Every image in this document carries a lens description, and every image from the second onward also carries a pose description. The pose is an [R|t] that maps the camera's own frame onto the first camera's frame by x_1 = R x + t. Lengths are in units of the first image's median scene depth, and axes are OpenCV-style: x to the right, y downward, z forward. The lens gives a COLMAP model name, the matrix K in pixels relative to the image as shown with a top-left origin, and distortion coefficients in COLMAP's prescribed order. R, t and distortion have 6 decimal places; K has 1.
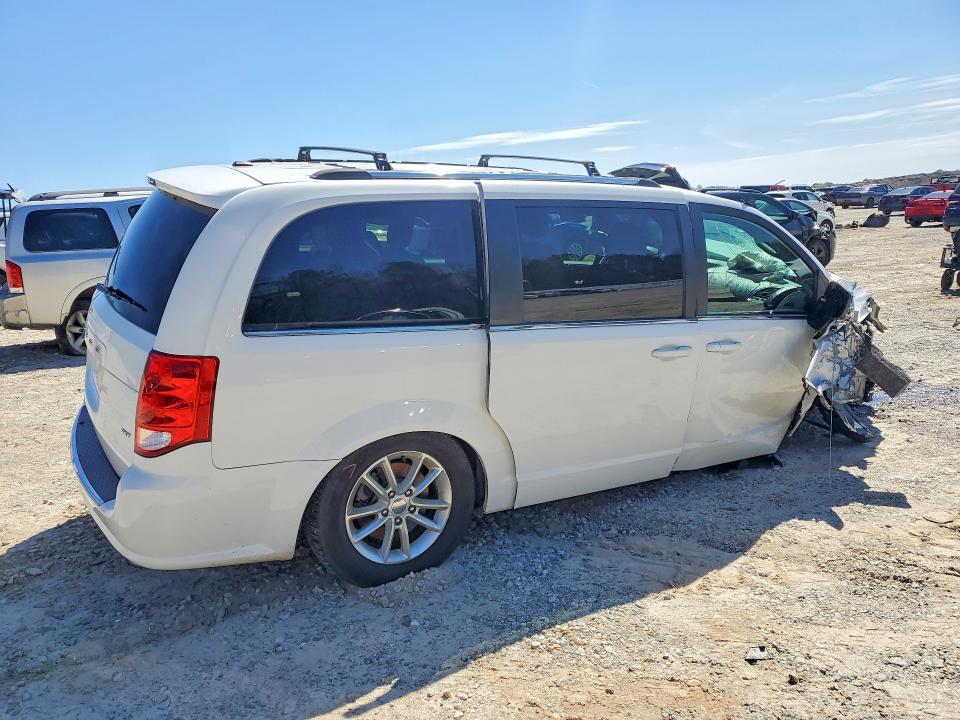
lens RADIAL K [[742.3, 0, 485.7], [0, 742.3, 357.8], [0, 0, 1]] dist [0.064164, -0.064147]
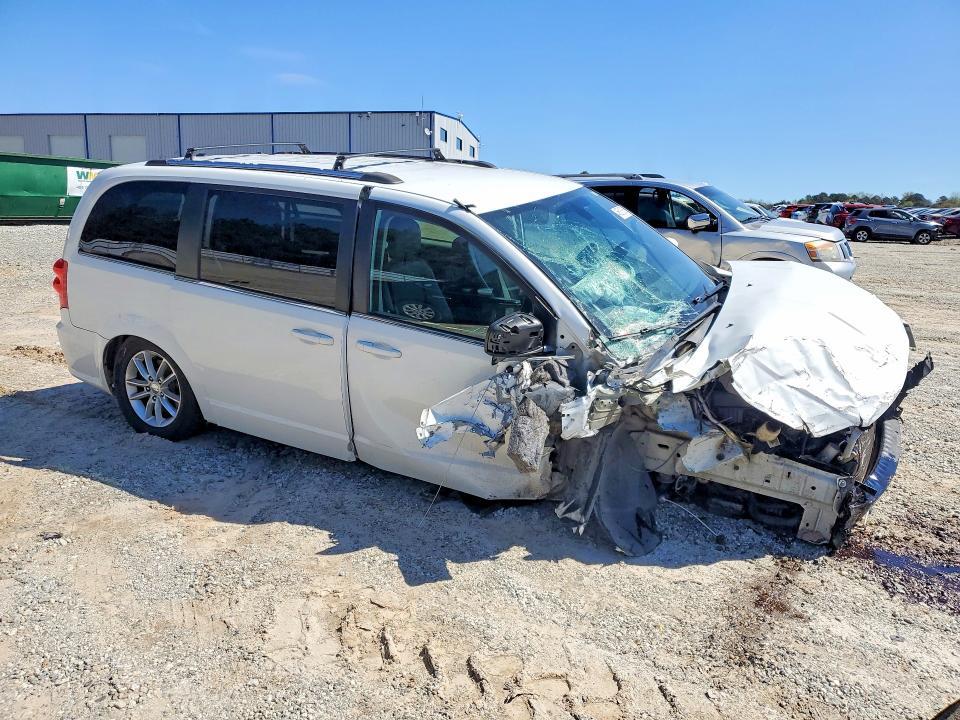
lens RADIAL K [[742.3, 0, 485.7], [0, 742.3, 357.8], [0, 0, 1]] dist [0.064164, -0.064147]
pose [[0.541391, 0.228599, -0.809097, 1.414457], [-0.217668, 0.967627, 0.127741, -0.189801], [0.812106, 0.106957, 0.573623, 0.669752]]
